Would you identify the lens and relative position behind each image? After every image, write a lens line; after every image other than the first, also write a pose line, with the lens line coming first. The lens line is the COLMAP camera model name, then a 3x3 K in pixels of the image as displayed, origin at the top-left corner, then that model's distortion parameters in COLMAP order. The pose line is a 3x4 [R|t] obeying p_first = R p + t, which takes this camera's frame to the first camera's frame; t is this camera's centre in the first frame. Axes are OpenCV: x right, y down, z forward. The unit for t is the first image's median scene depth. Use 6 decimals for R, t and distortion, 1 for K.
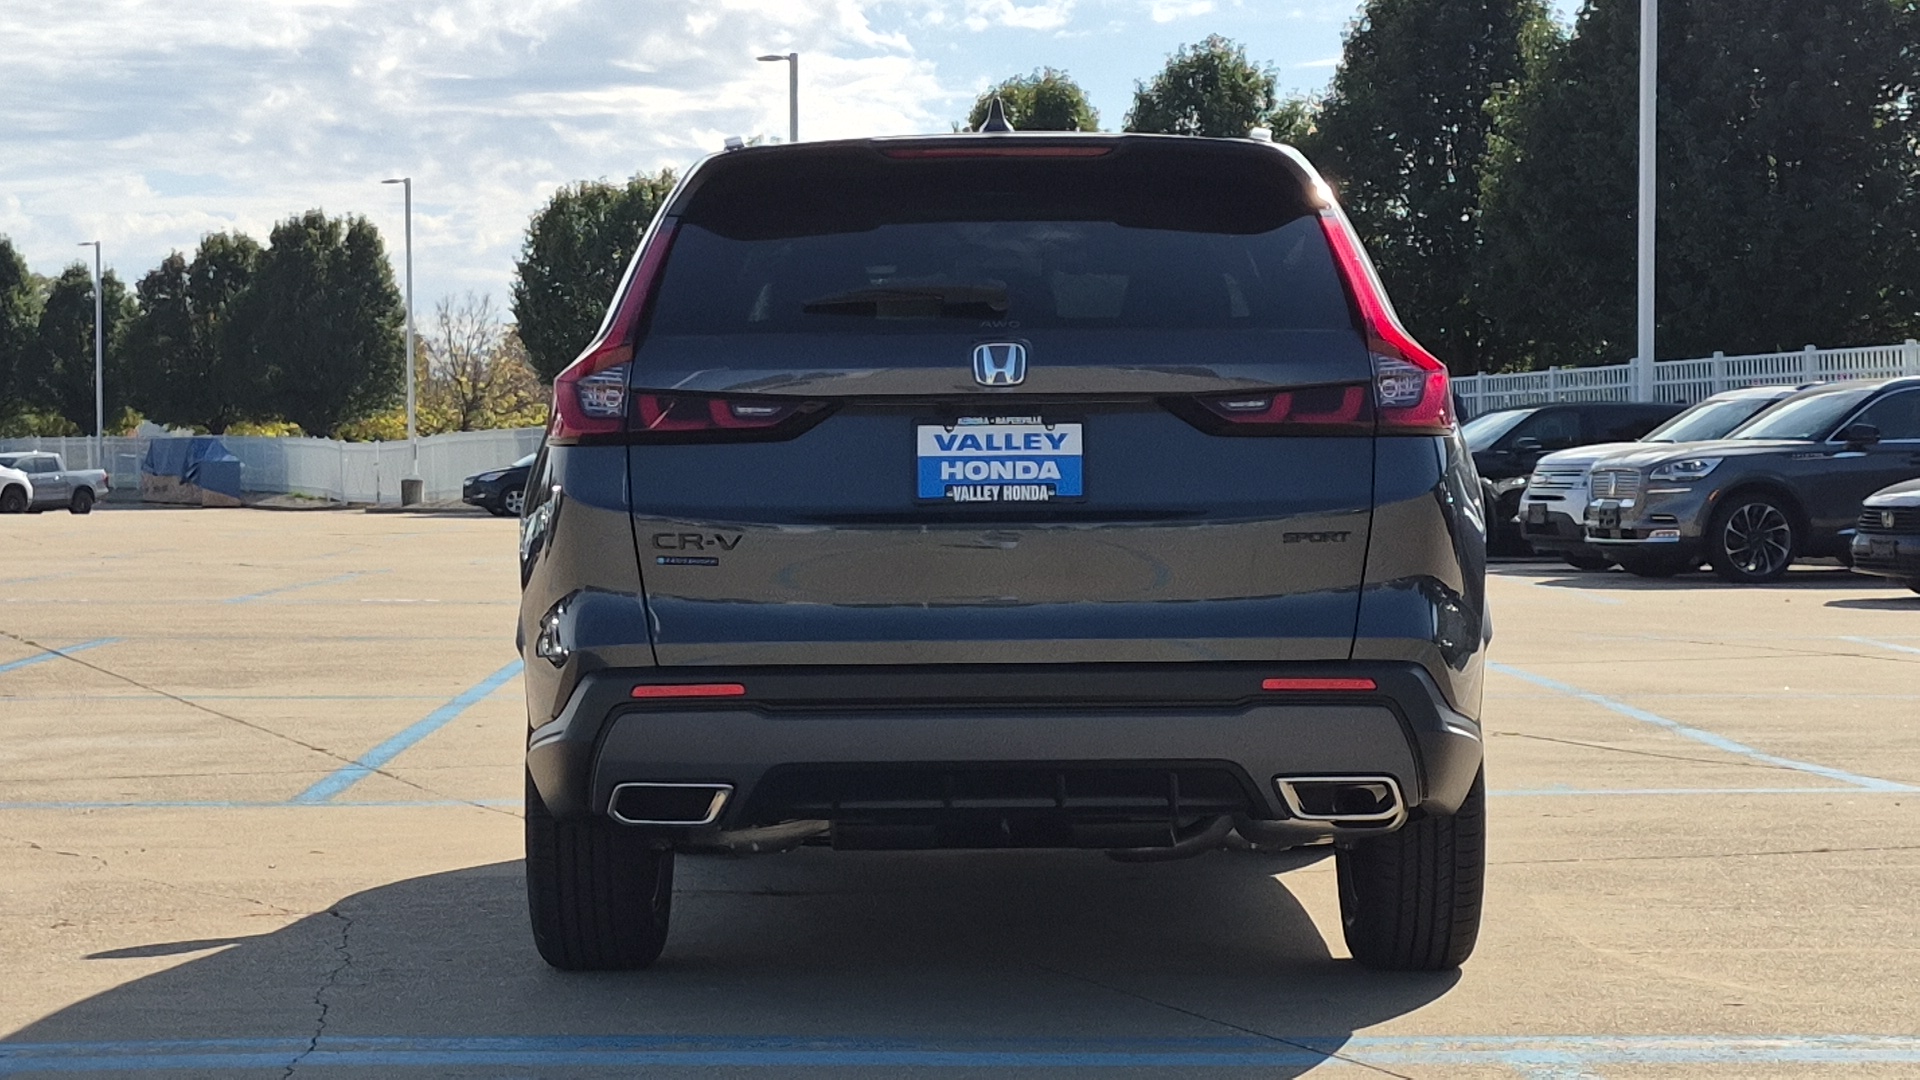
lens RADIAL K [[3701.5, 0, 926.7], [0, 3701.5, 540.7], [0, 0, 1]] dist [0.042237, 0.184817]
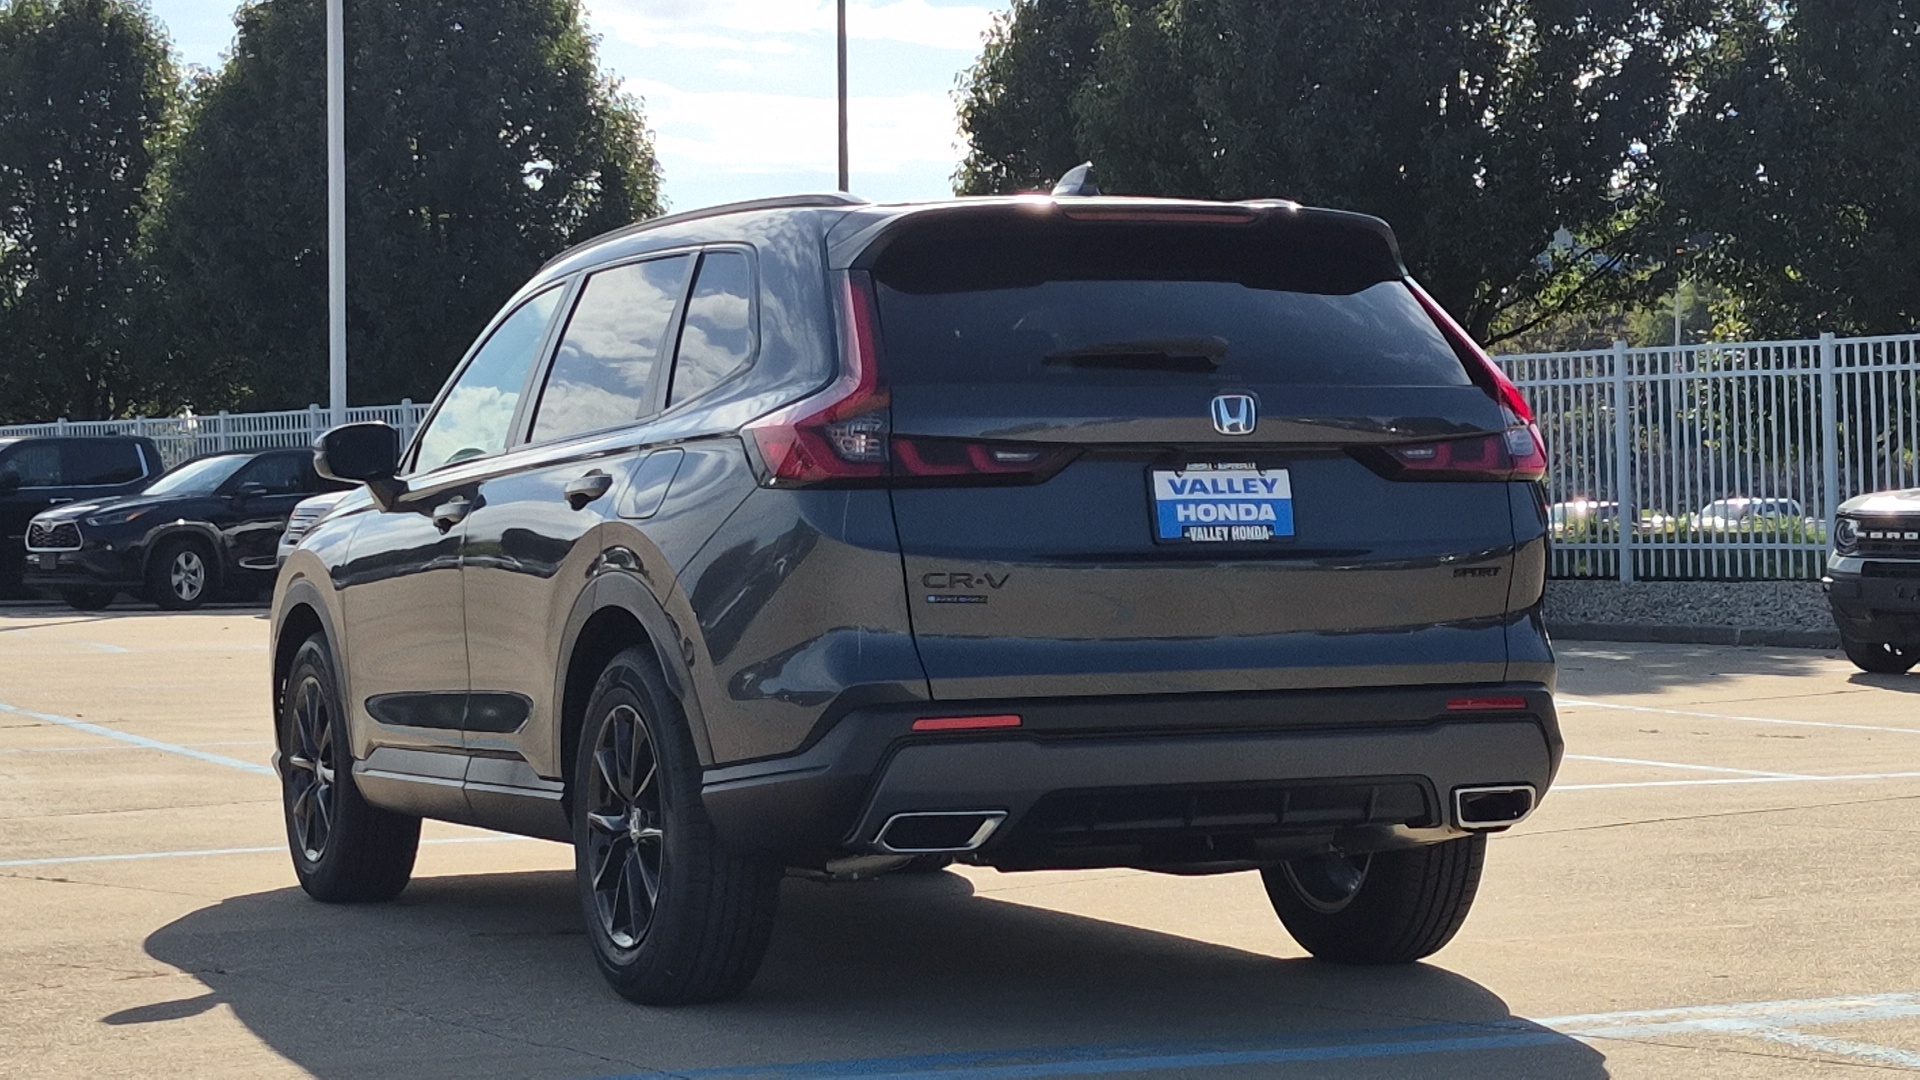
lens RADIAL K [[3736.3, 0, 960.0], [0, 3736.3, 540.0], [0, 0, 1]] dist [-0.008366, 0.000649]
pose [[0.913645, -0.003899, 0.406495, -0.494199], [0.009000, 0.999903, -0.010636, -0.000022], [-0.406414, 0.013376, 0.913591, 0.033437]]
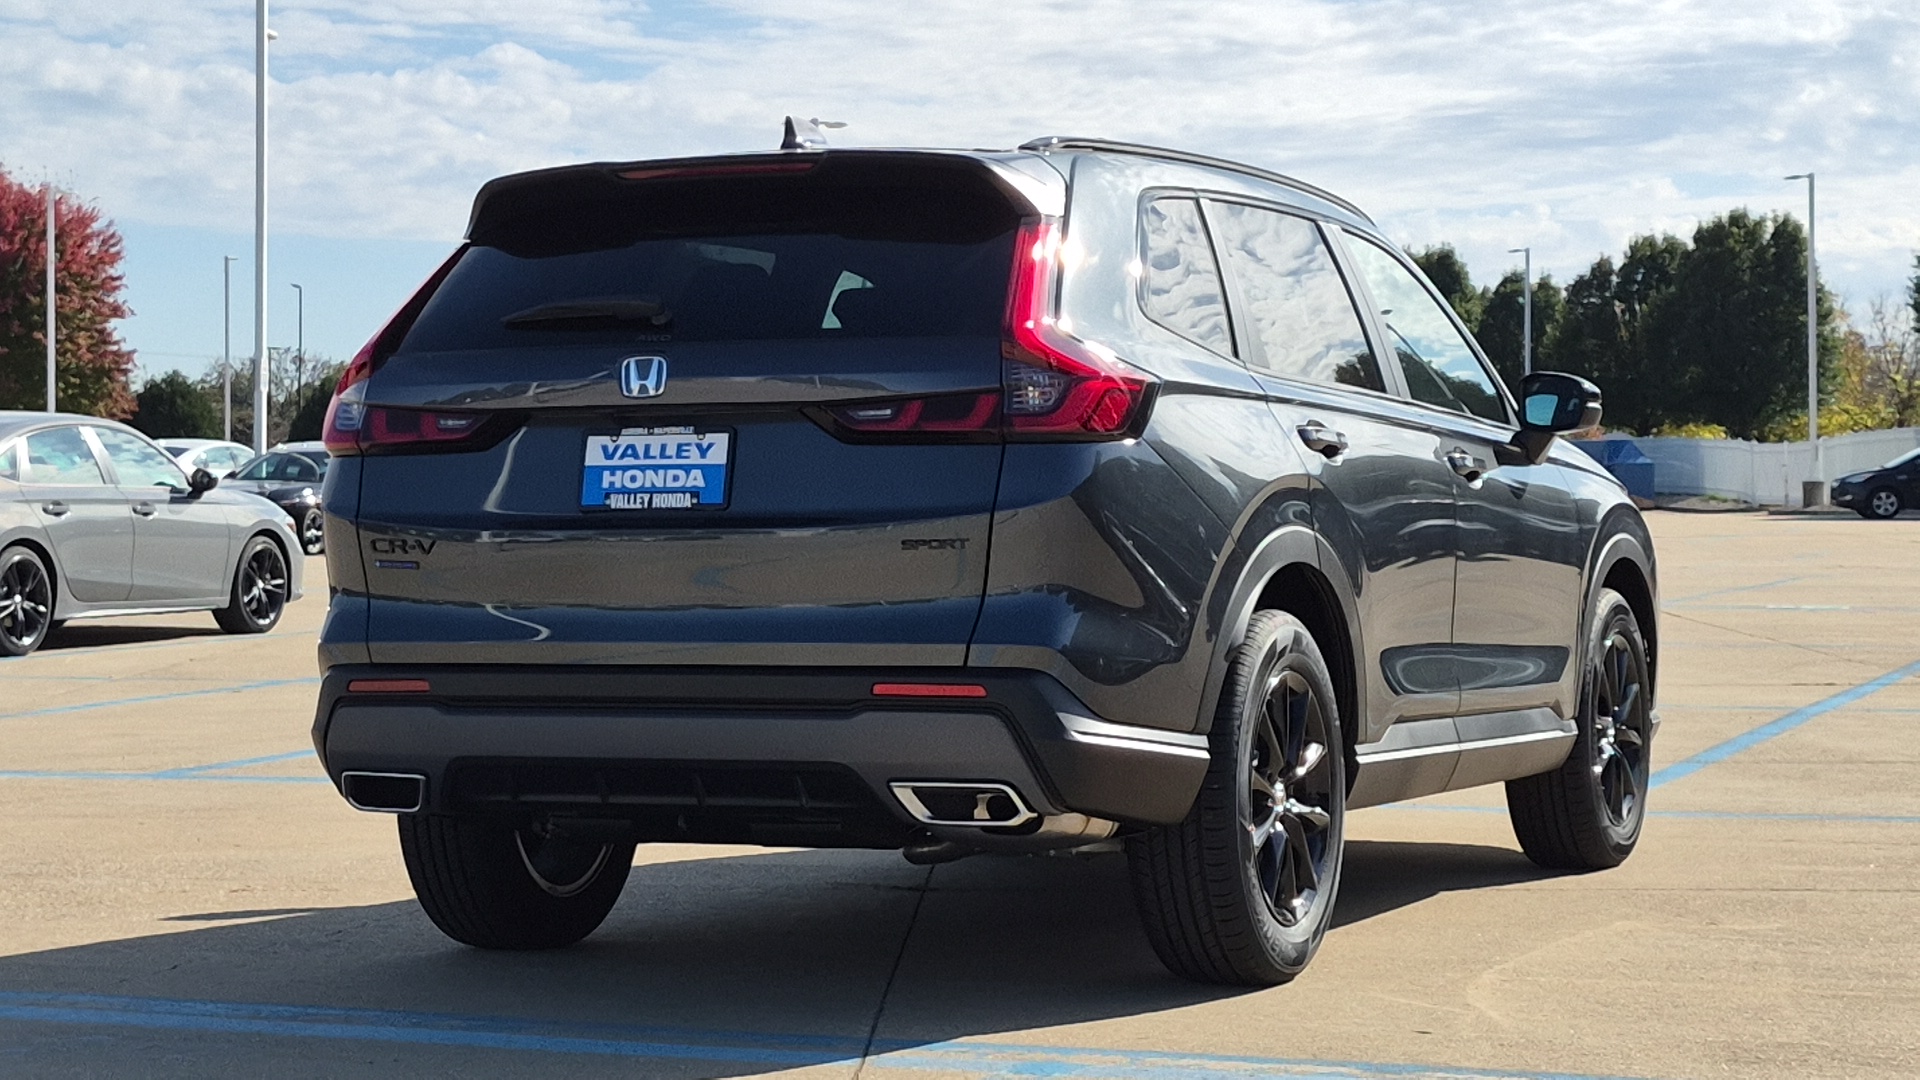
lens RADIAL K [[3701.5, 0, 926.7], [0, 3701.5, 540.7], [0, 0, 1]] dist [0.042237, 0.184817]
pose [[0.924771, 0.002752, -0.380513, 0.484196], [-0.002957, 0.999996, 0.000046, -0.001923], [0.380511, 0.001083, 0.924776, 0.069754]]
